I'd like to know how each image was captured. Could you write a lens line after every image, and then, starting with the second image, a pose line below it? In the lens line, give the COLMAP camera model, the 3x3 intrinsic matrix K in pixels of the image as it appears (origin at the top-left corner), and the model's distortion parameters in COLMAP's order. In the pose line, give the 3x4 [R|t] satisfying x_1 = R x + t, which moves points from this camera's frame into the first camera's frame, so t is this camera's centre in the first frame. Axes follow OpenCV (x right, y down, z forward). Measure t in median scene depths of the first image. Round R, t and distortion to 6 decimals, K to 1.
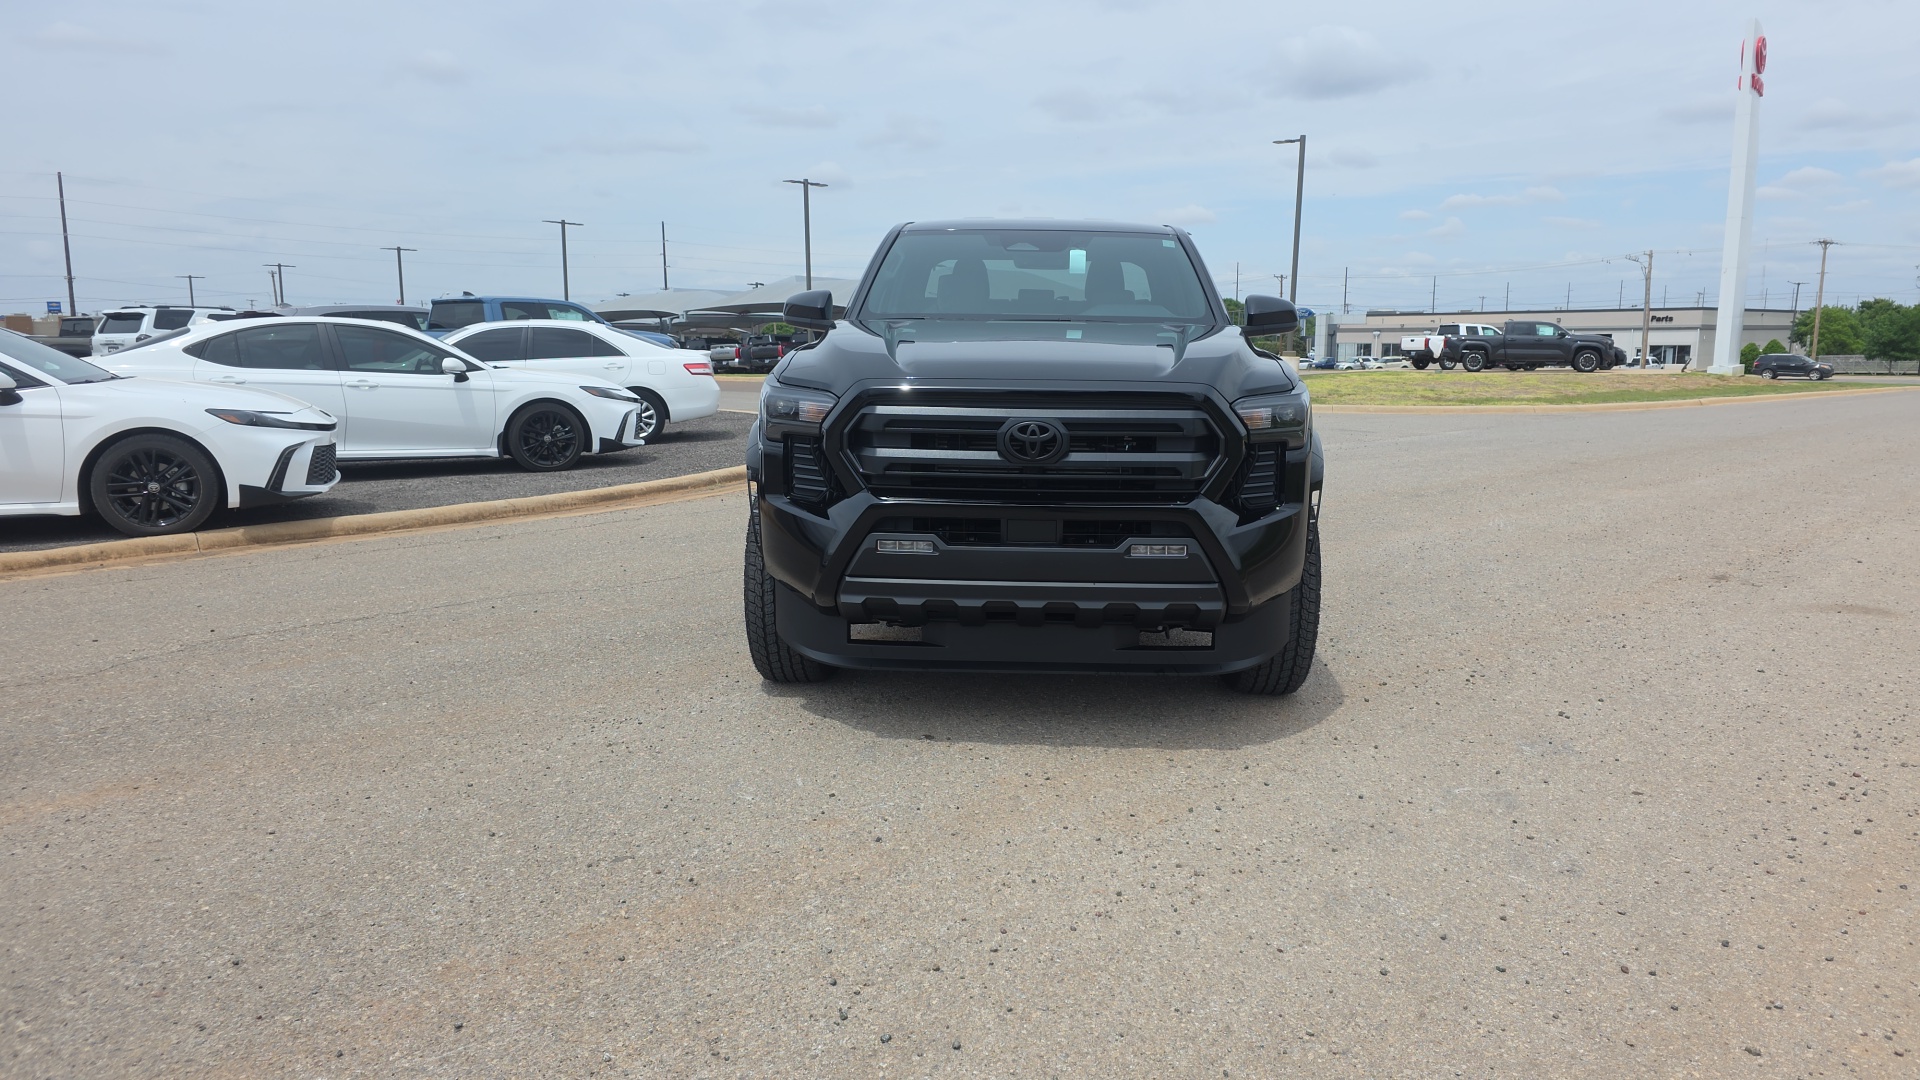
lens RADIAL K [[1271.0, 0, 1010.3], [0, 1271.0, 551.8], [0, 0, 1]] dist [0.066451, -0.068357]
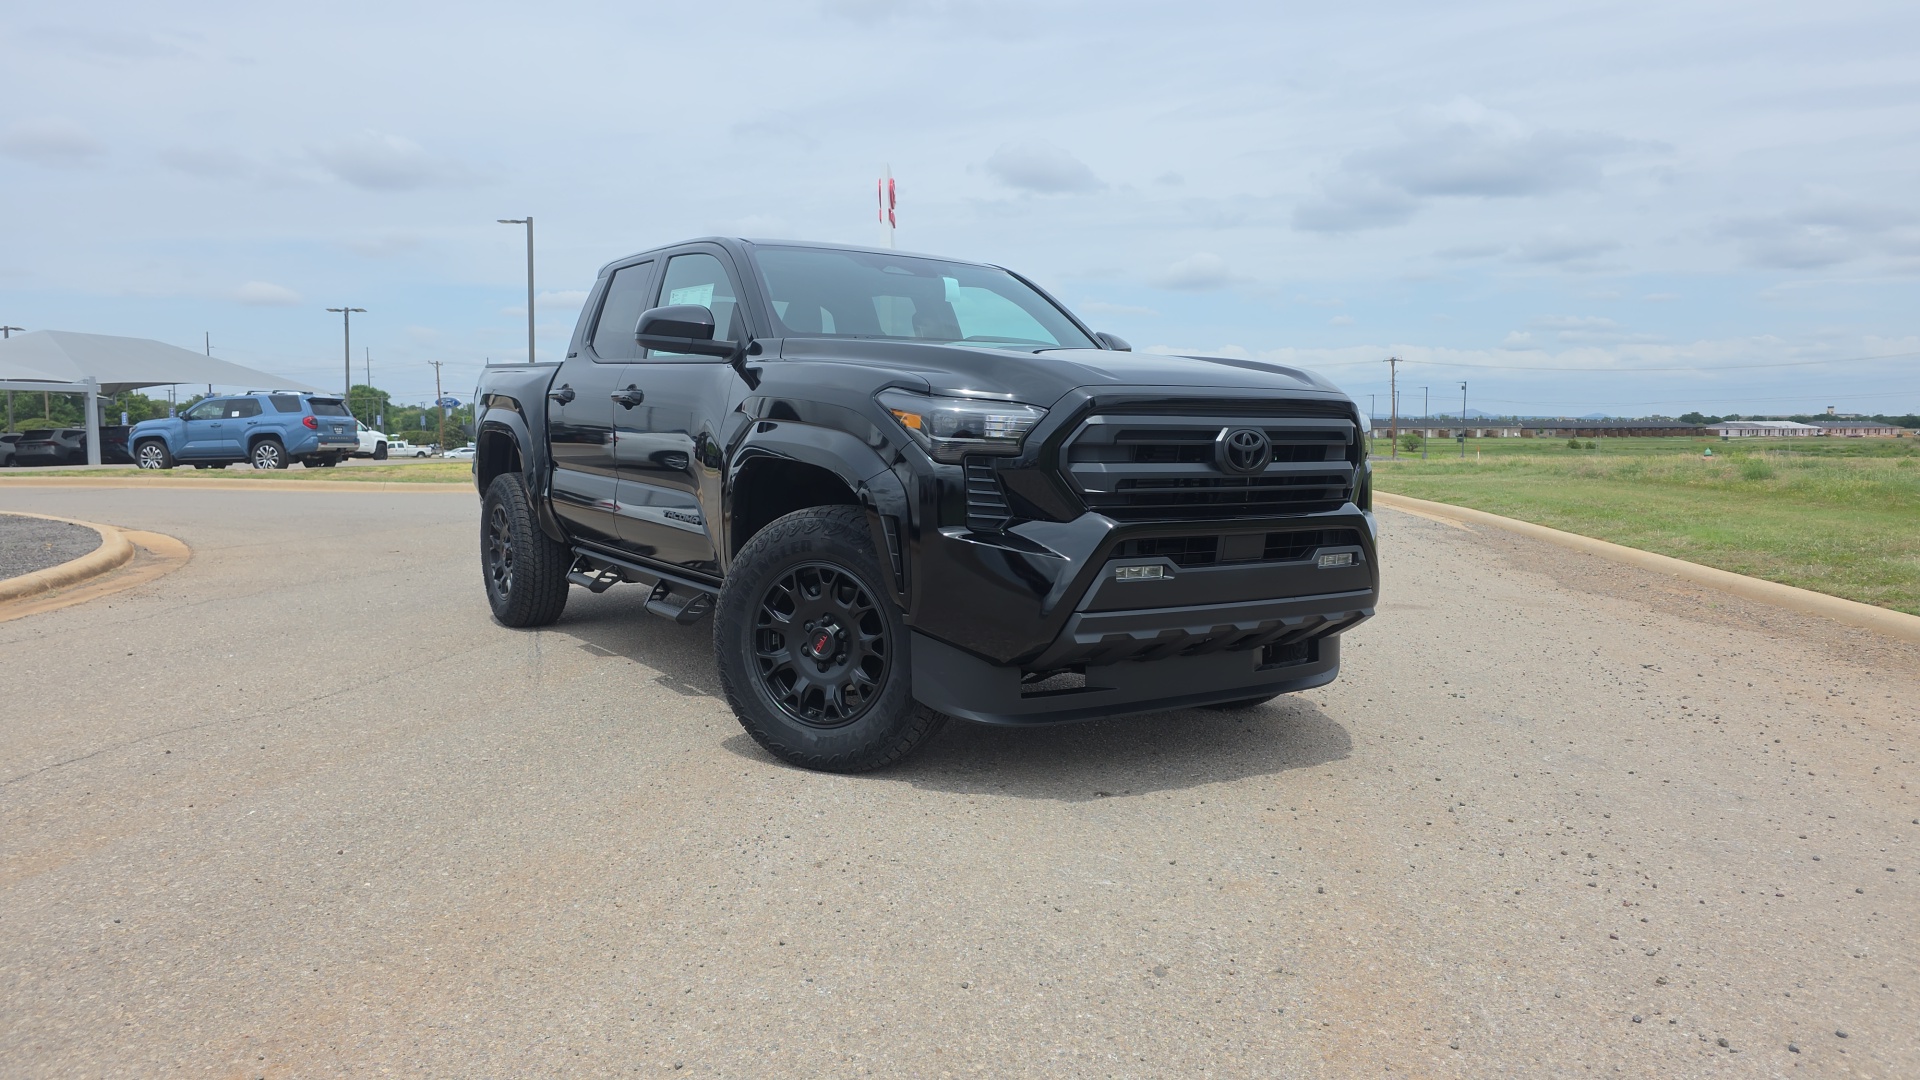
lens RADIAL K [[1272.8, 0, 941.1], [0, 1272.8, 542.3], [0, 0, 1]] dist [0.059648, -0.058077]
pose [[0.829282, -0.045981, 0.556936, -0.665712], [0.089161, 0.994729, -0.050636, 0.007650], [-0.551672, 0.091648, 0.829011, 0.328687]]
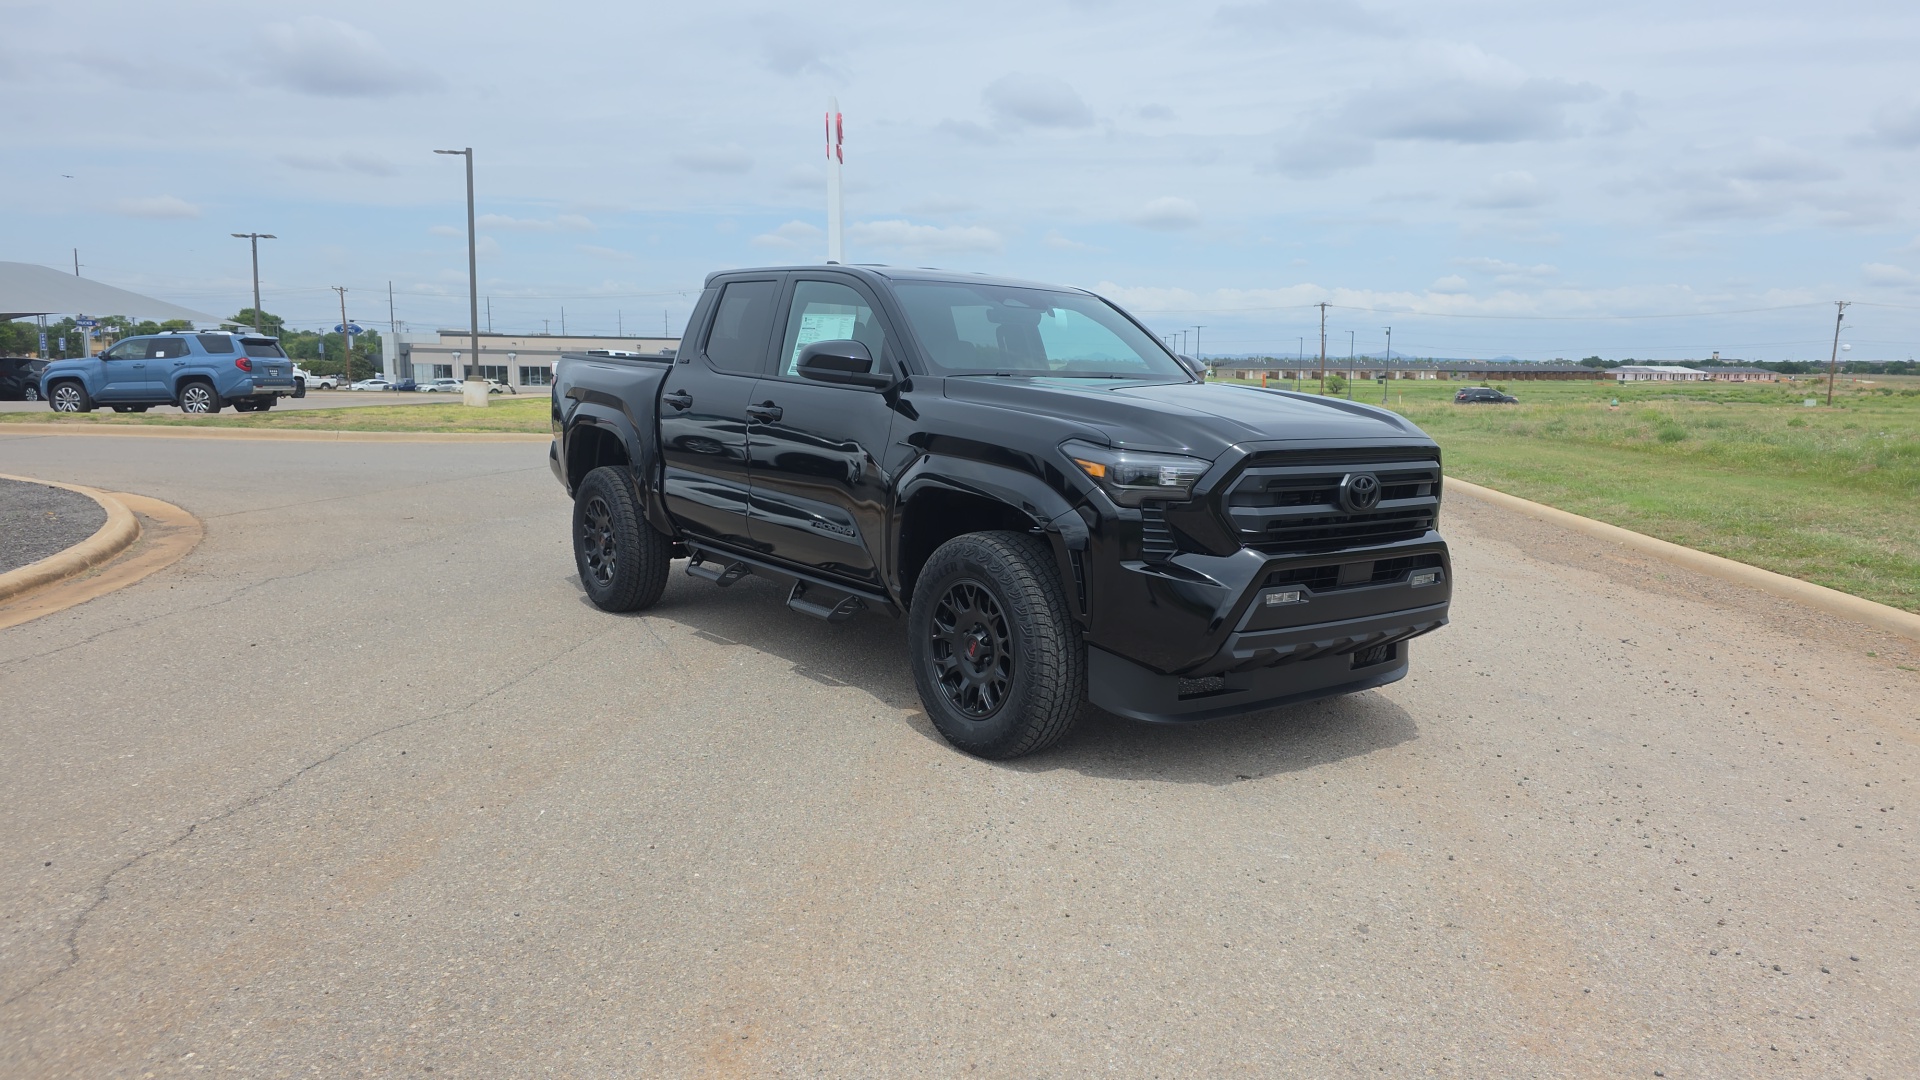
lens RADIAL K [[1271.0, 0, 1010.3], [0, 1271.0, 551.8], [0, 0, 1]] dist [0.066451, -0.068357]
pose [[0.765814, -0.081454, 0.637883, -0.907777], [0.092363, 0.995593, 0.016244, -0.078036], [-0.636395, 0.046477, 0.769962, 0.308435]]
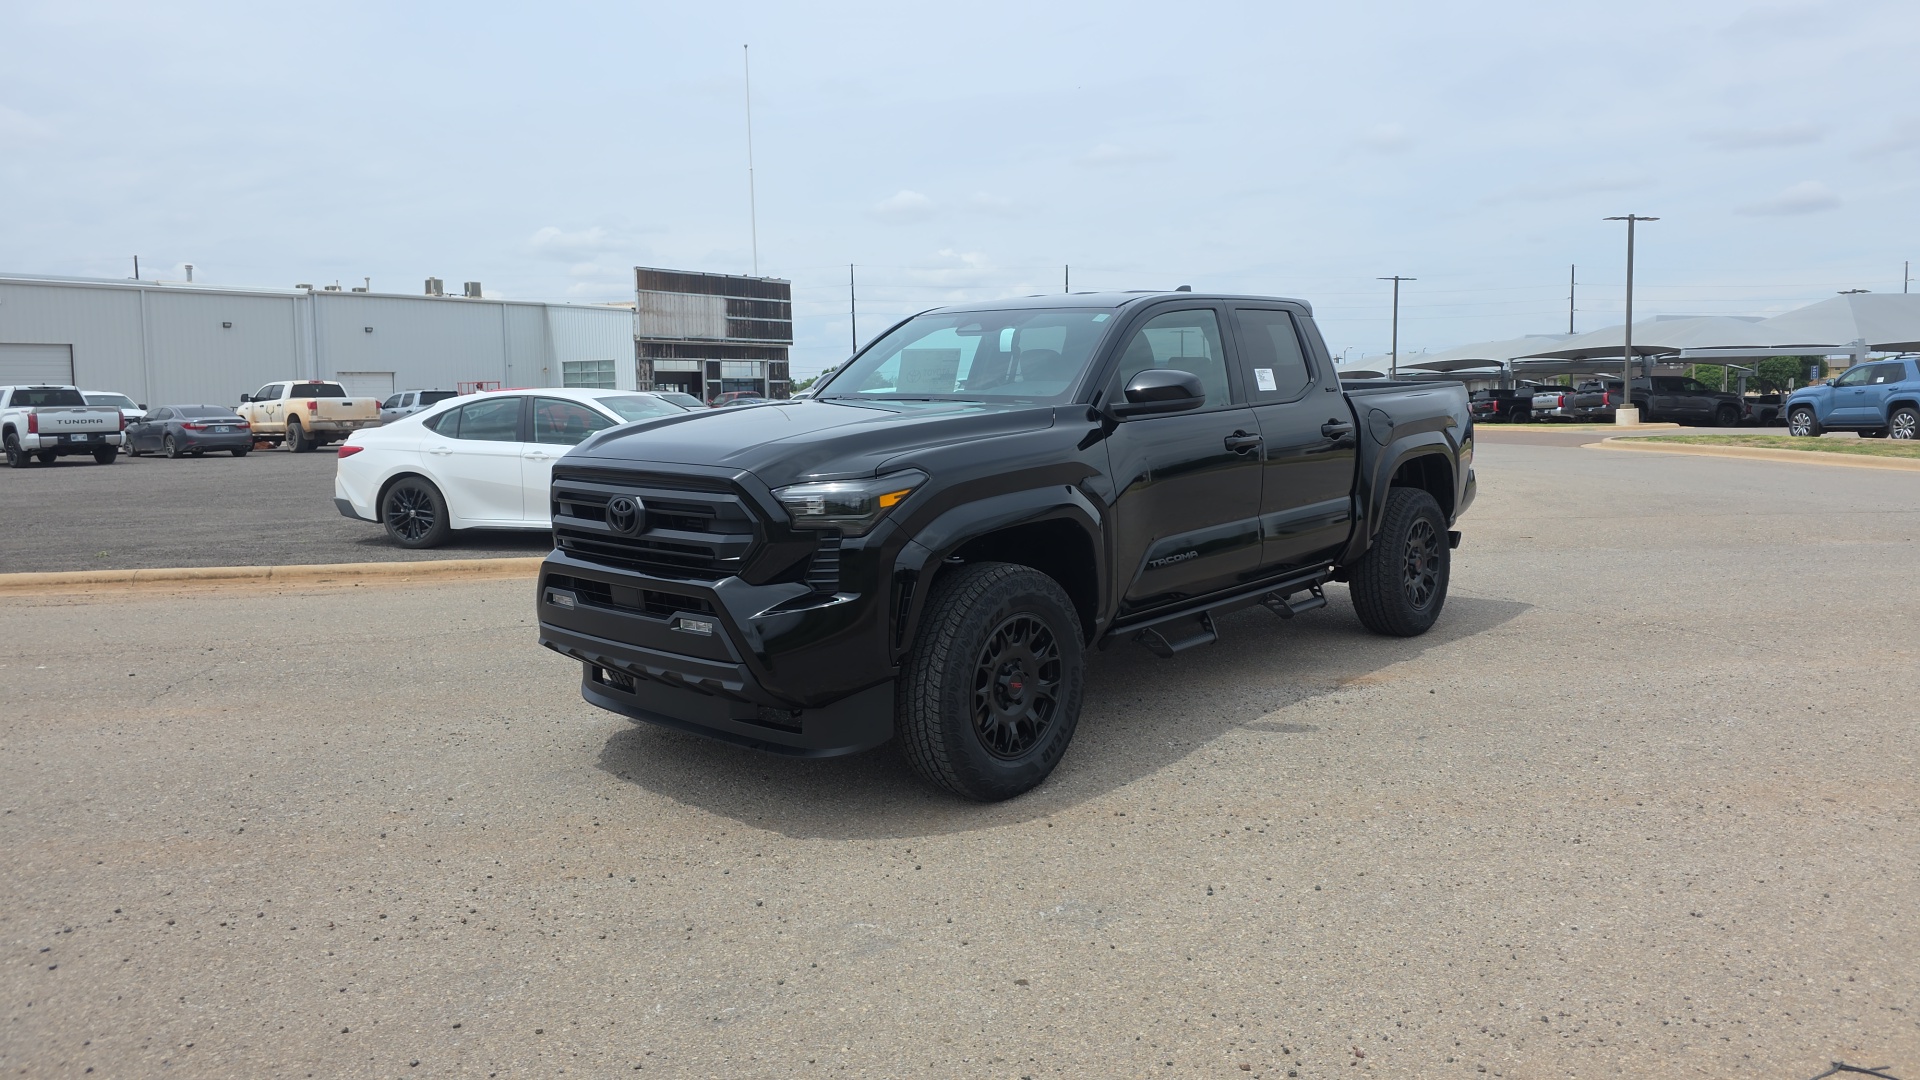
lens RADIAL K [[1283.1, 0, 1027.5], [0, 1283.1, 503.2], [0, 0, 1]] dist [0.039980, -0.048637]
pose [[0.784887, 0.043874, -0.618084, 0.940538], [-0.089498, 0.995058, -0.043018, -0.077040], [0.613142, 0.089081, 0.784934, 0.316953]]
